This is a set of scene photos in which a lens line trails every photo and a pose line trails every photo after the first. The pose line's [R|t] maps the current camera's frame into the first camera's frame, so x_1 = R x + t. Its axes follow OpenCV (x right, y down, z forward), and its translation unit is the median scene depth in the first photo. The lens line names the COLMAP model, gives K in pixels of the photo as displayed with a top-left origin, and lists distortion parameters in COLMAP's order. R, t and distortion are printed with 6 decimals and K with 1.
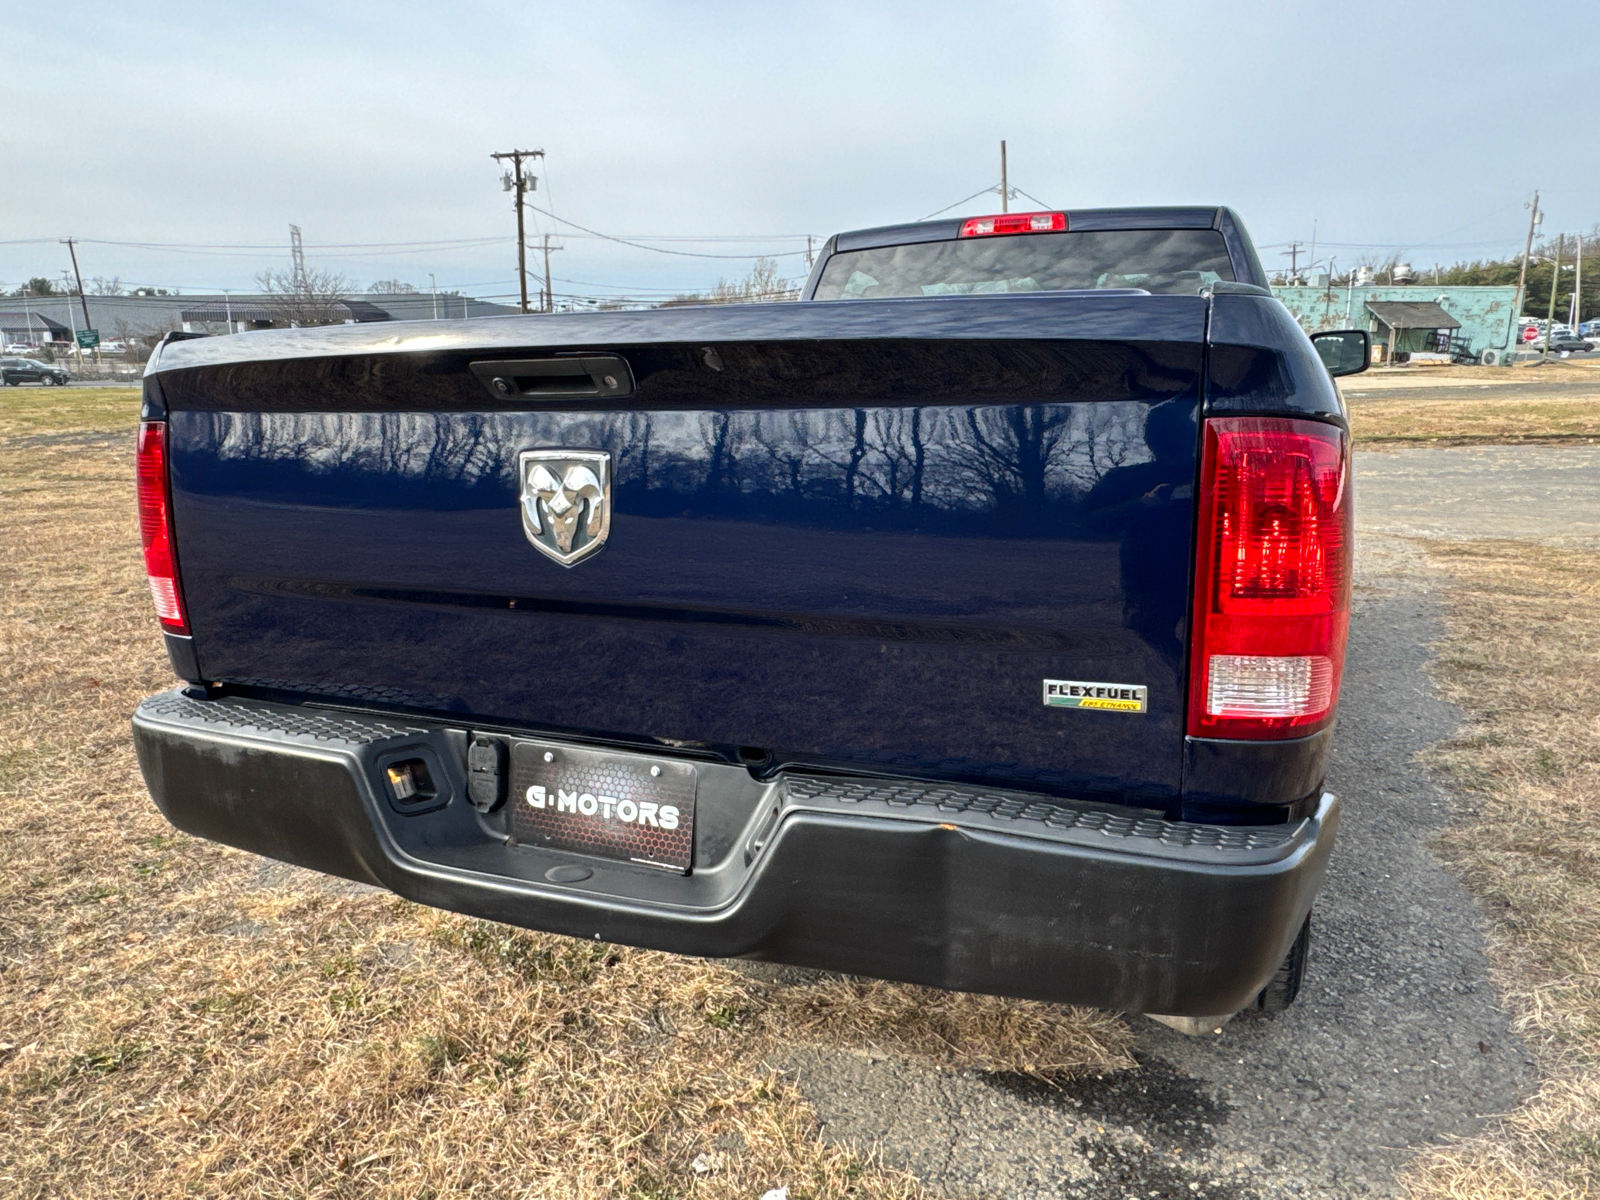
lens RADIAL K [[1126.4, 0, 790.0], [0, 1126.4, 586.4], [0, 0, 1]] dist [-0.000985, -0.000243]
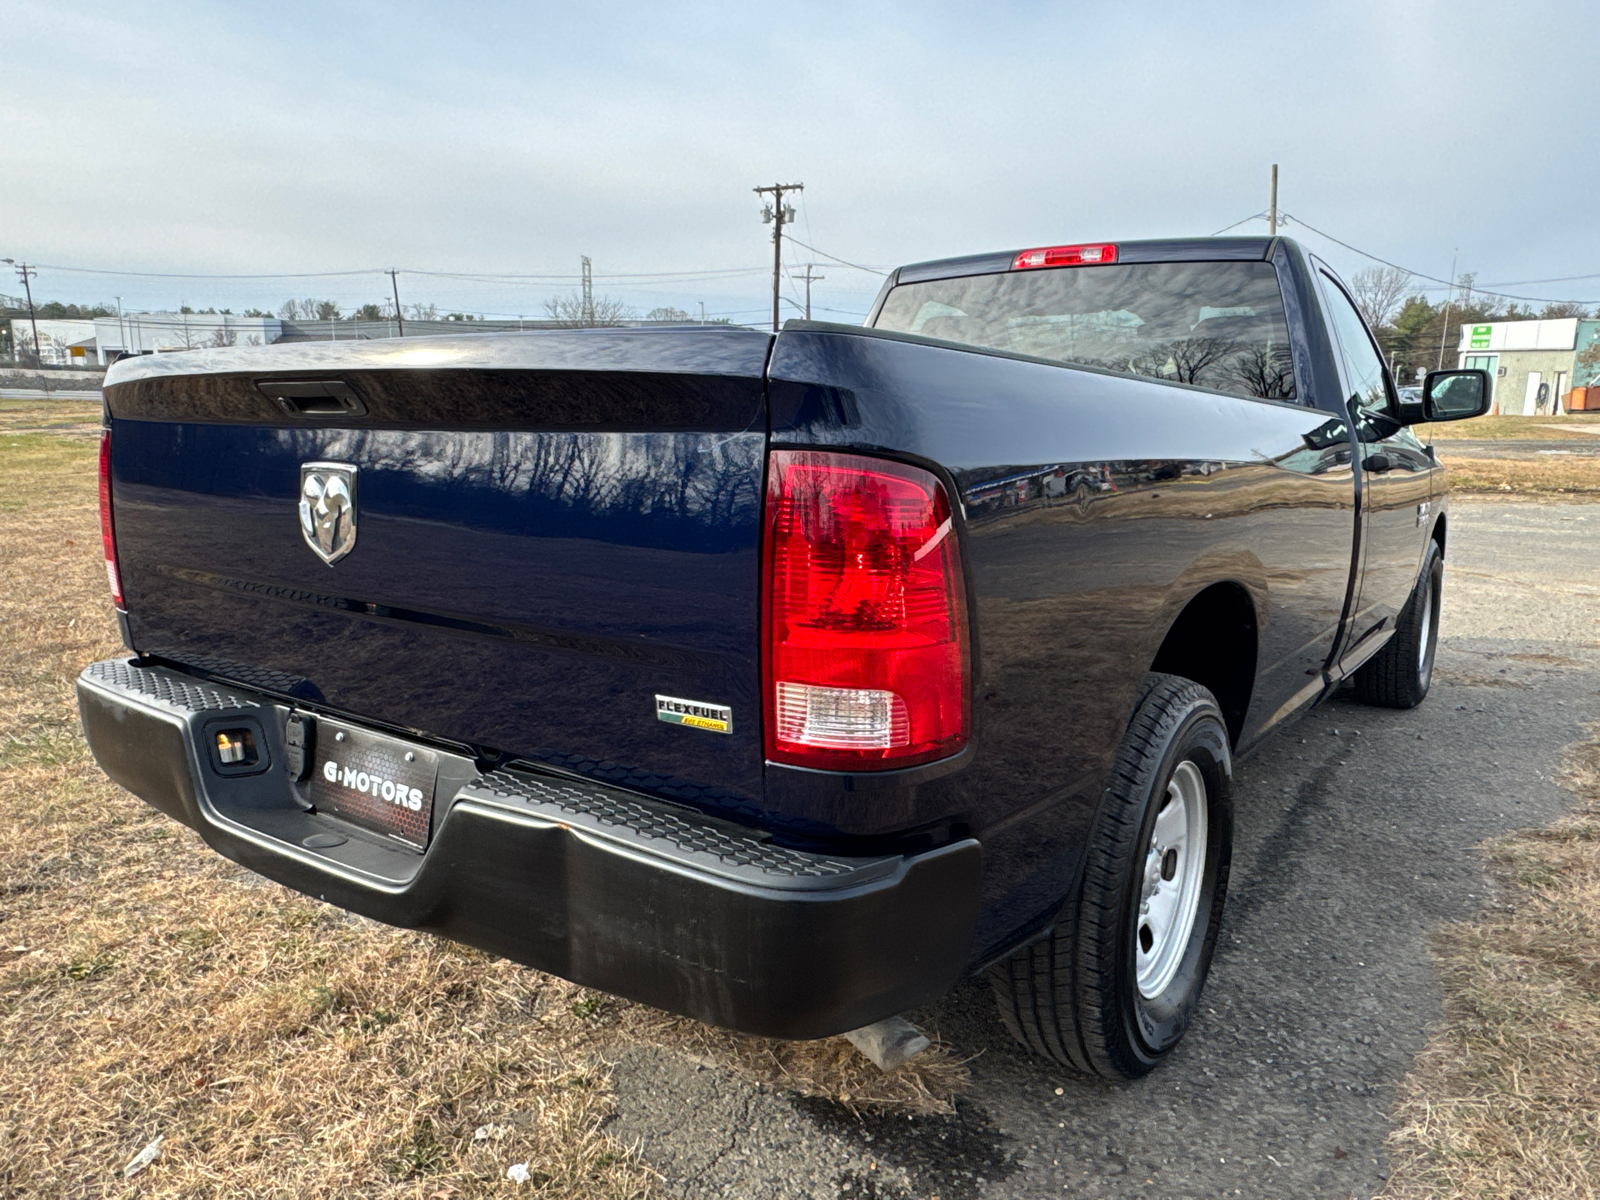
lens RADIAL K [[1126.4, 0, 792.6], [0, 1126.4, 588.2], [0, 0, 1]] dist [-0.000985, -0.000243]
pose [[0.975007, 0.058539, -0.214321, 0.332766], [-0.063381, 0.997865, -0.015787, -0.004447], [0.212939, 0.028977, 0.976636, 0.000978]]
